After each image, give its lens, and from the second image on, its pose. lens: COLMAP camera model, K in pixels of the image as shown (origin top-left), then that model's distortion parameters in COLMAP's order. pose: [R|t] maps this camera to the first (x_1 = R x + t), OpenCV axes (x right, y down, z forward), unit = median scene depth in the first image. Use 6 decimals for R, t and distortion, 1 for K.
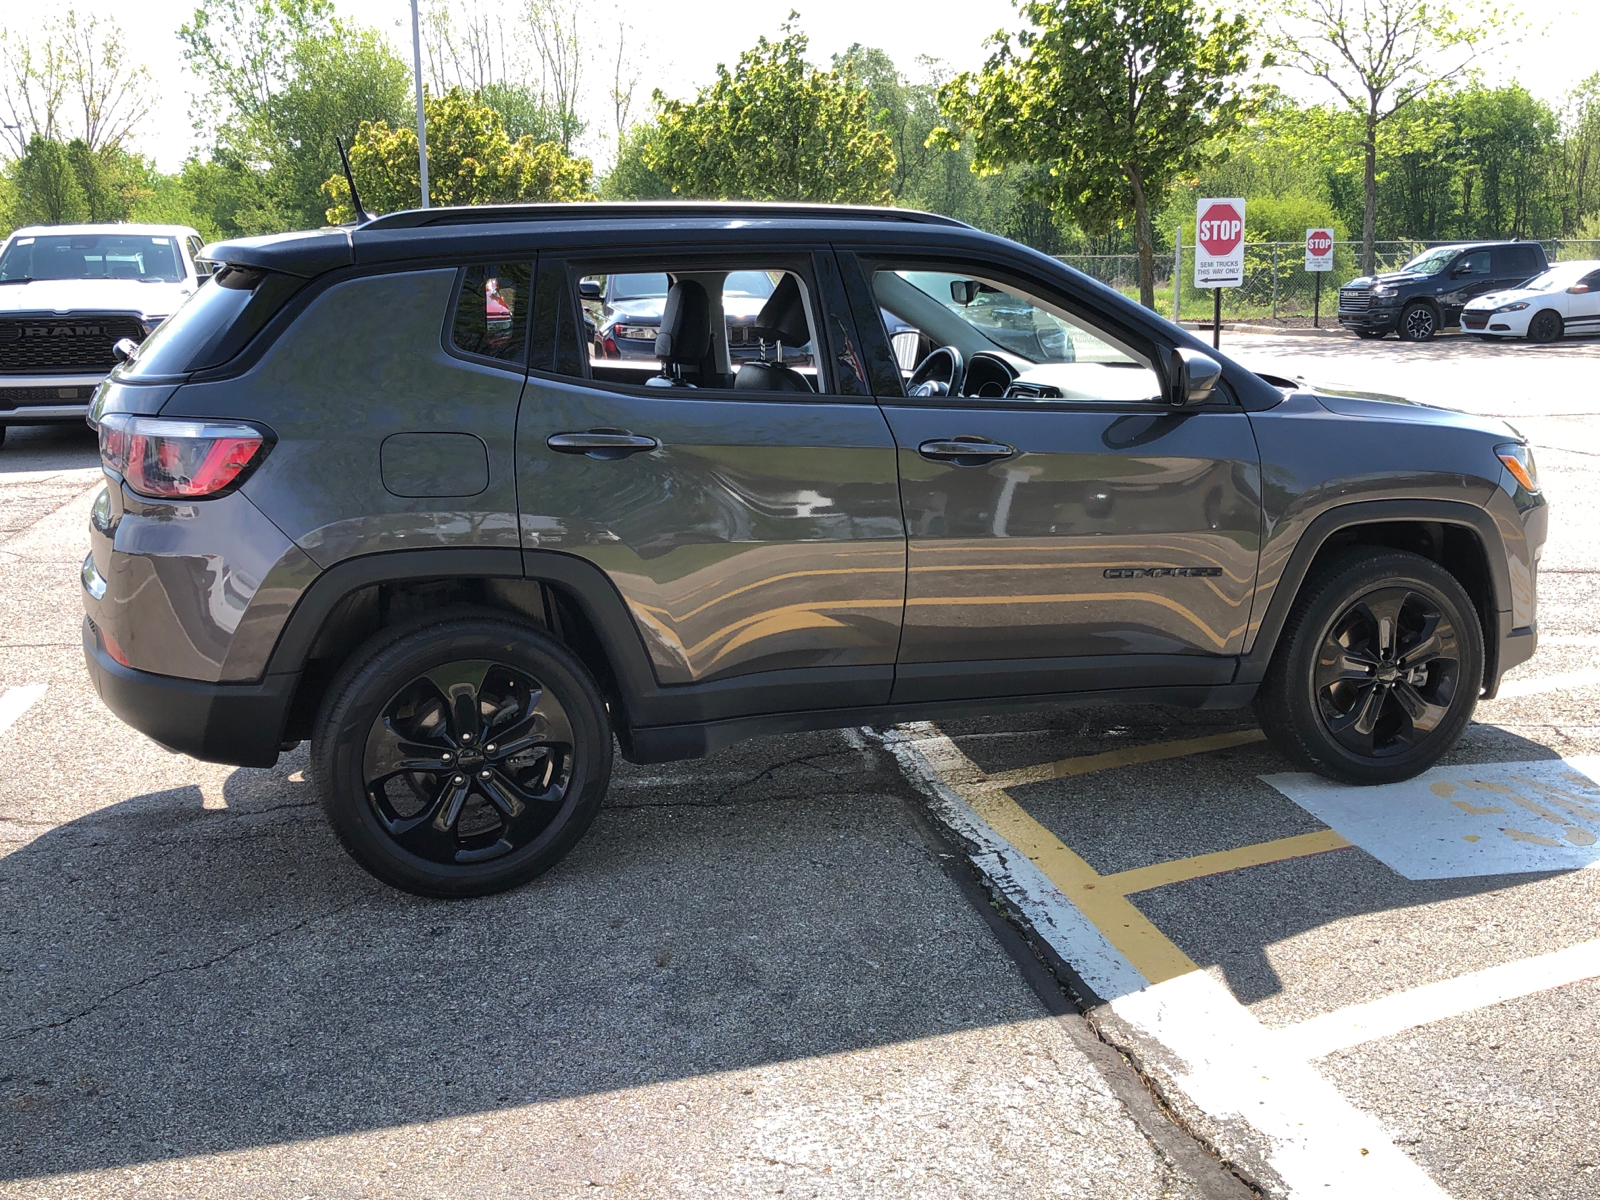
lens RADIAL K [[1696.6, 0, 800.0], [0, 1696.6, 600.0], [0, 0, 1]] dist [0.076048, -0.195684]
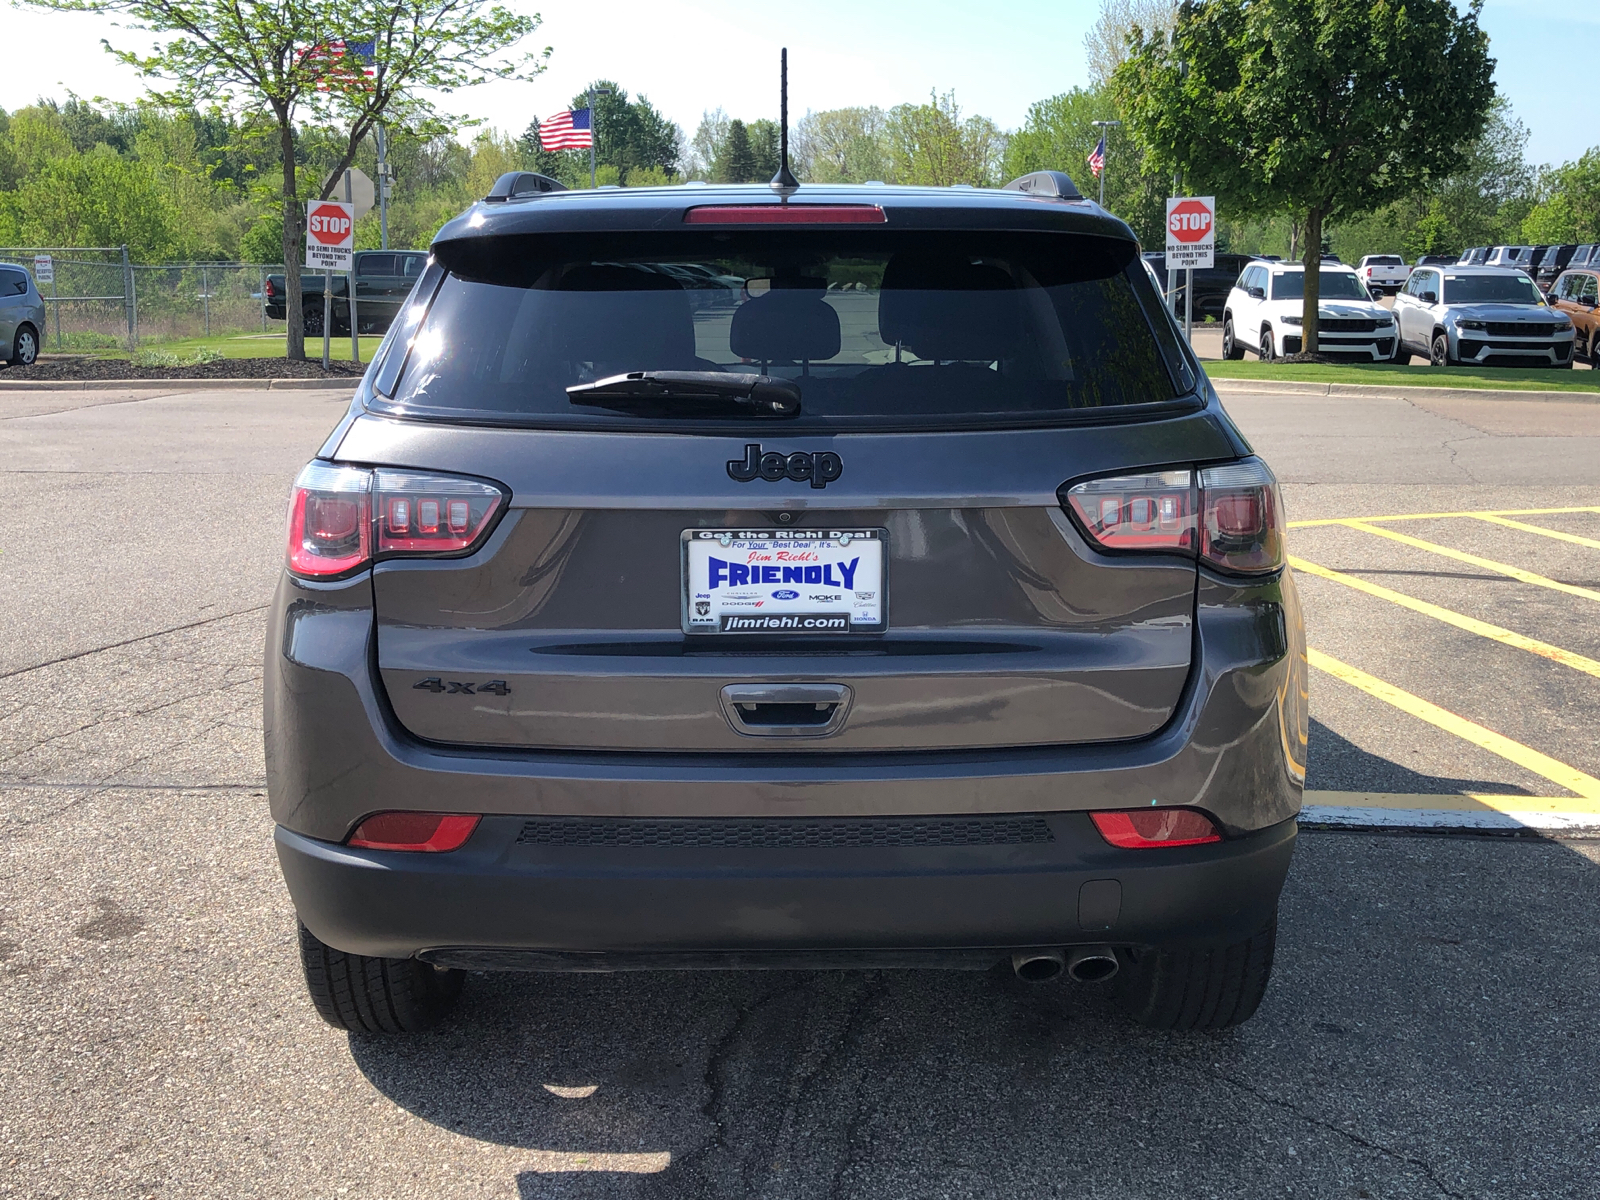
lens RADIAL K [[1725.5, 0, 789.3], [0, 1725.5, 545.6], [0, 0, 1]] dist [0.030795, -0.028068]
pose [[0.329768, -0.134881, 0.934377, -1.063760], [0.176537, 0.981093, 0.079319, -0.156622], [-0.927409, 0.138795, 0.347345, 0.909315]]
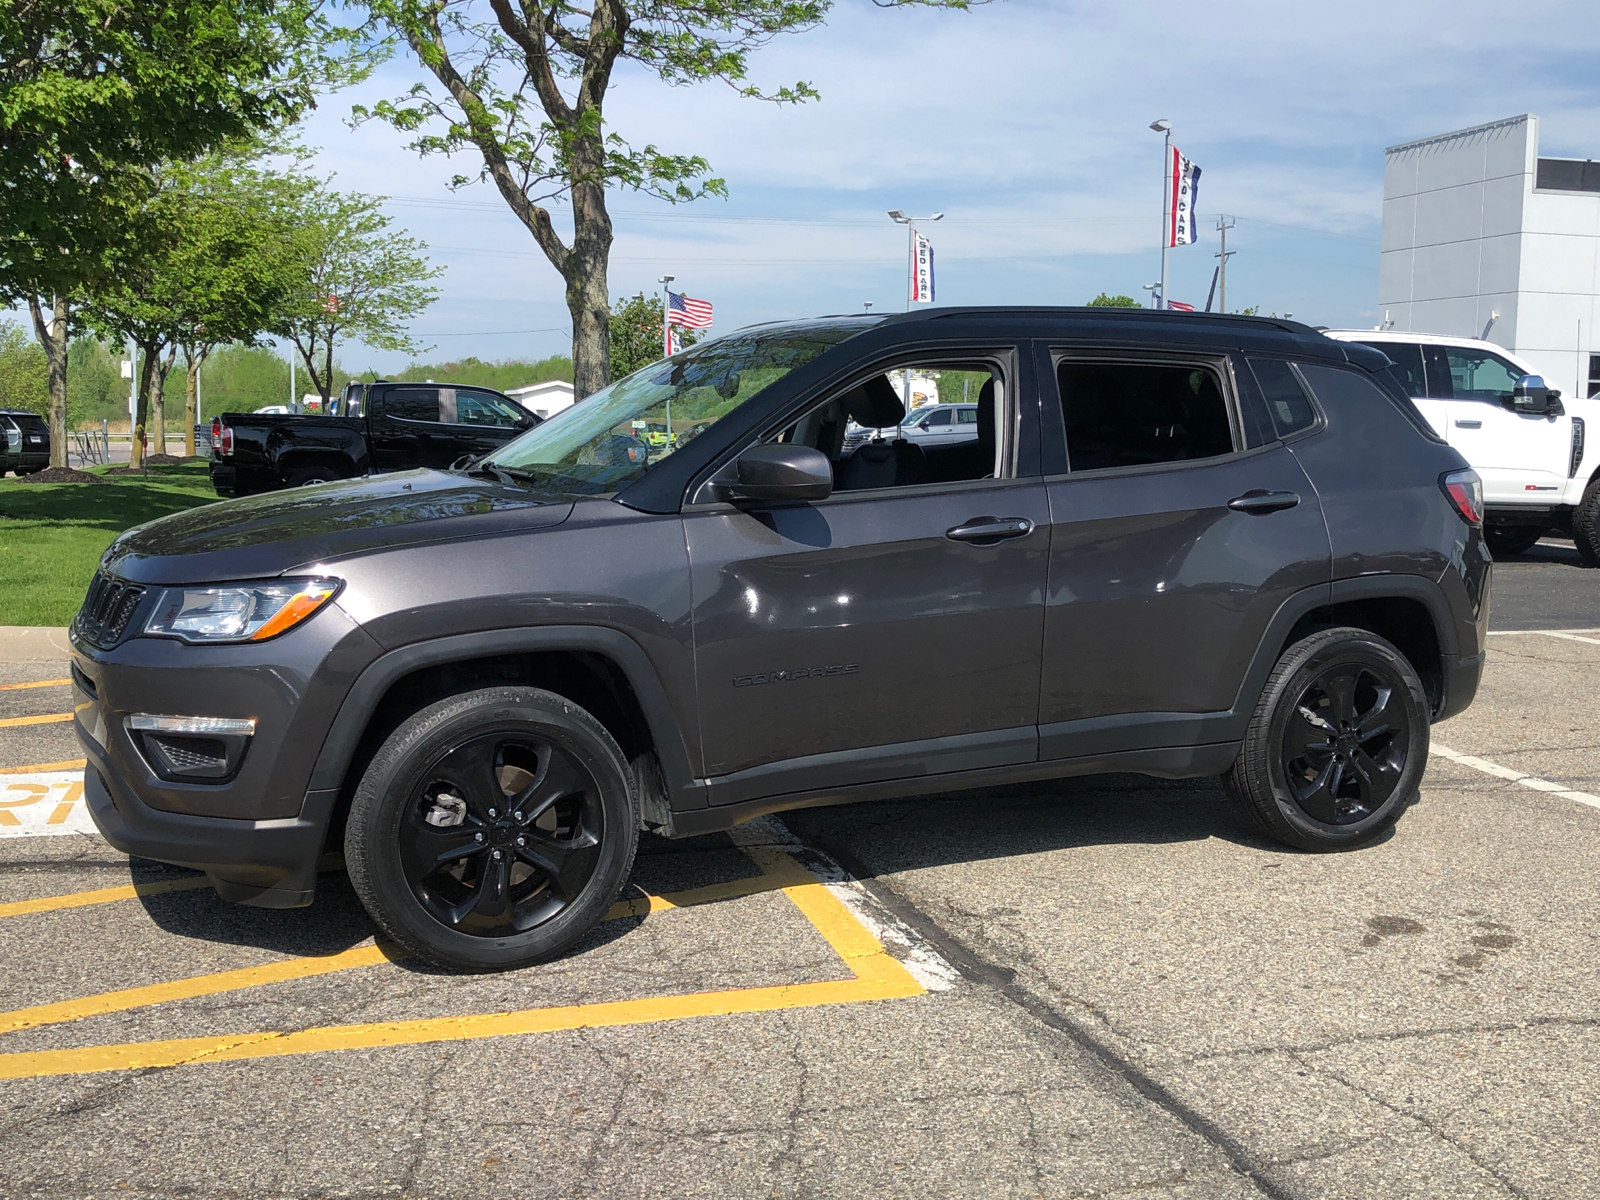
lens RADIAL K [[1696.6, 0, 800.0], [0, 1696.6, 600.0], [0, 0, 1]] dist [0.076048, -0.195684]
pose [[-0.994723, 0.011568, -0.101945, 0.208478], [-0.019769, 0.953394, 0.301079, -0.476338], [0.100677, 0.301505, -0.948134, 2.614932]]
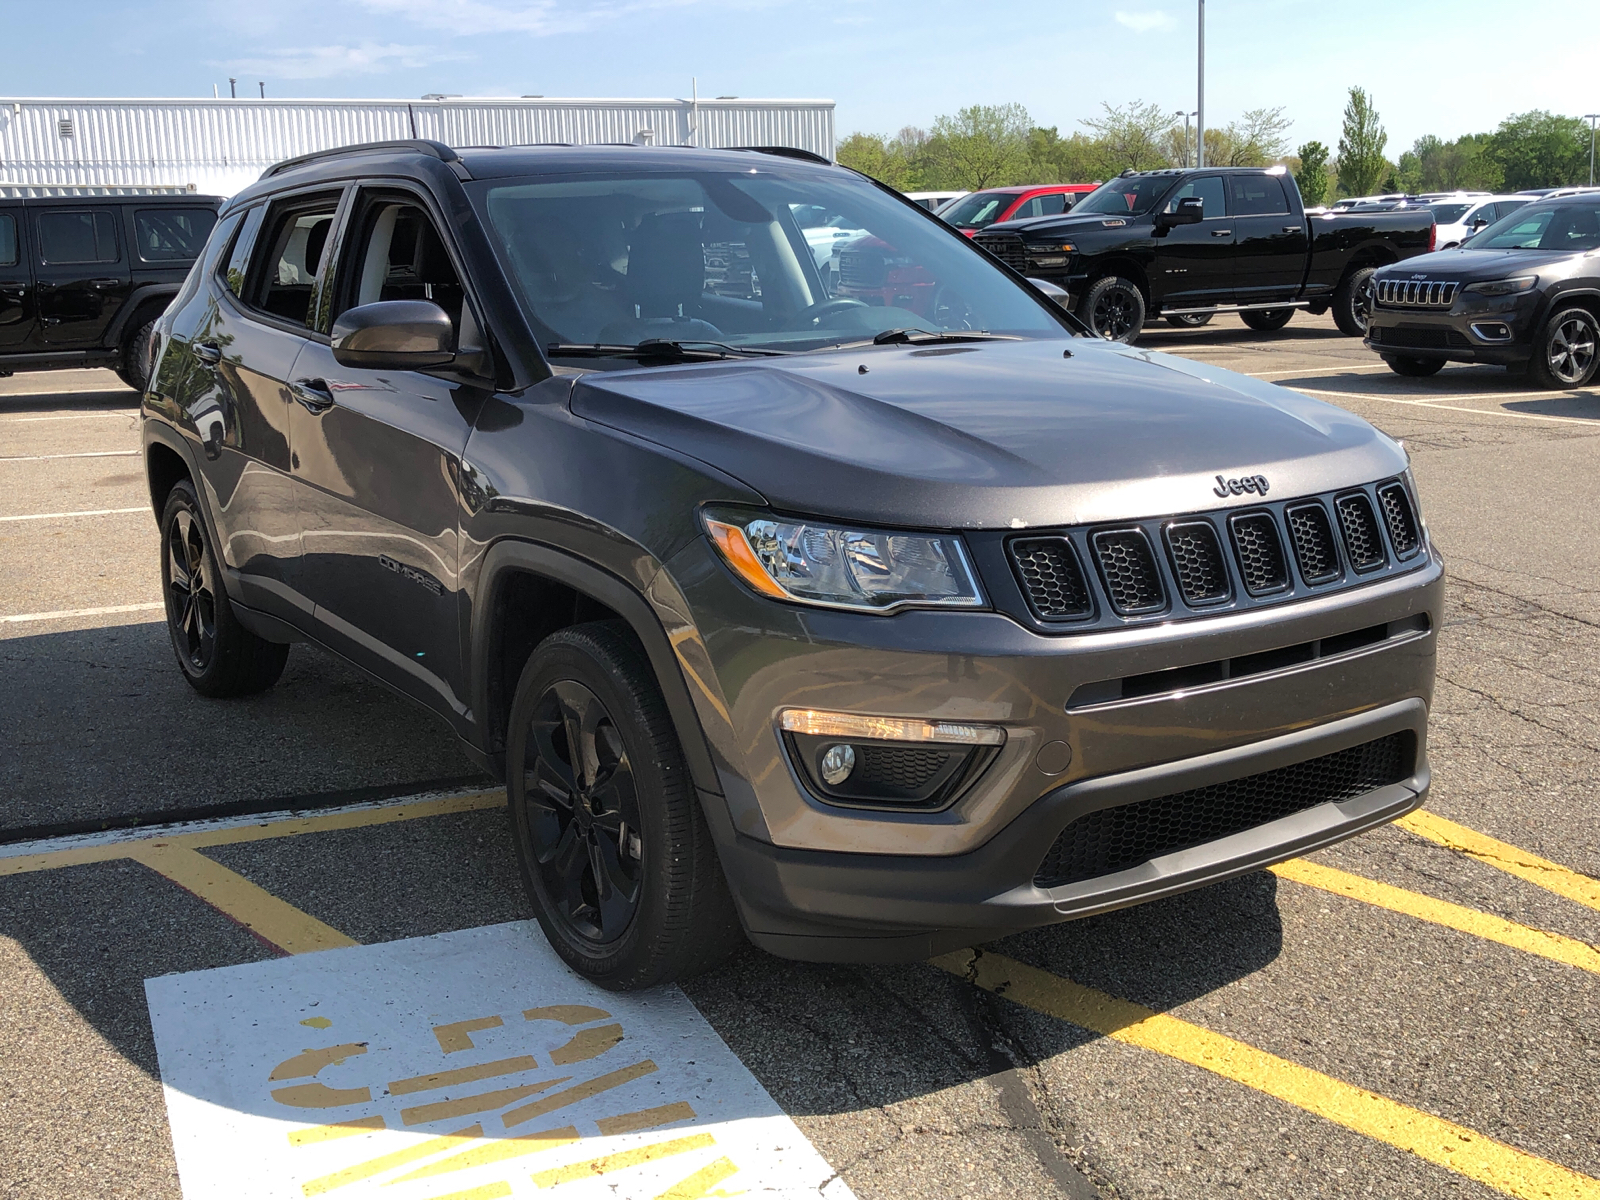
lens RADIAL K [[1715.0, 0, 797.7], [0, 1715.0, 578.1], [0, 0, 1]] dist [0.003965, -0.015048]
pose [[0.249339, 0.189451, -0.949704, 1.213880], [-0.166261, 0.974491, 0.150745, -0.196491], [0.954038, 0.120312, 0.274477, 1.105196]]
